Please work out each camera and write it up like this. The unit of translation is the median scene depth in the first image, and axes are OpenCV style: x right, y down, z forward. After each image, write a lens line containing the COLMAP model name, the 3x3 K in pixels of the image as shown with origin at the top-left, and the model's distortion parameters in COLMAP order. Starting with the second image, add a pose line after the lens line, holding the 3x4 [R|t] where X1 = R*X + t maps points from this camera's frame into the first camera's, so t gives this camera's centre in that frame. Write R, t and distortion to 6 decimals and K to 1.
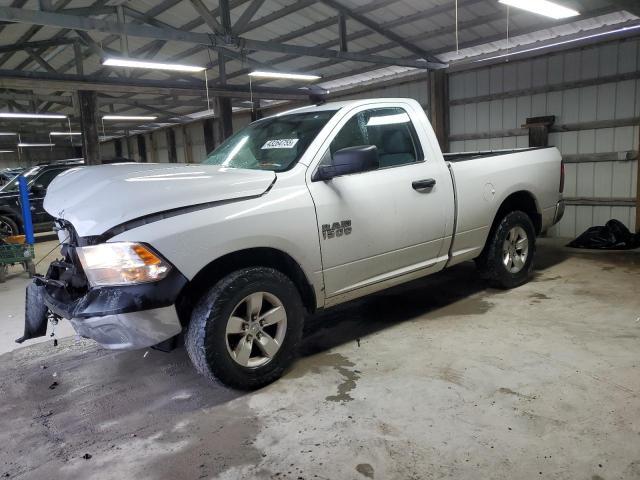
lens RADIAL K [[504.1, 0, 322.1], [0, 504.1, 255.0], [0, 0, 1]] dist [0.009522, 0.003693]
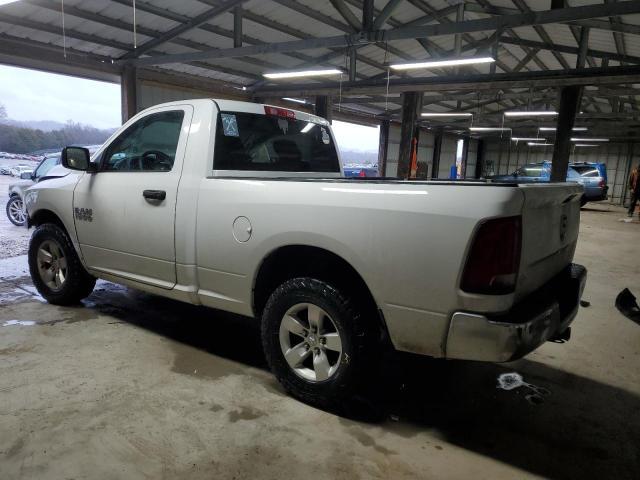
lens RADIAL K [[509.8, 0, 326.1], [0, 509.8, 239.6], [0, 0, 1]] dist [0.011100, 0.003381]
pose [[0.237437, 0.220283, -0.946097, 1.166770], [-0.236056, 0.957839, 0.163775, -0.287253], [0.942285, 0.184446, 0.279425, 1.039135]]
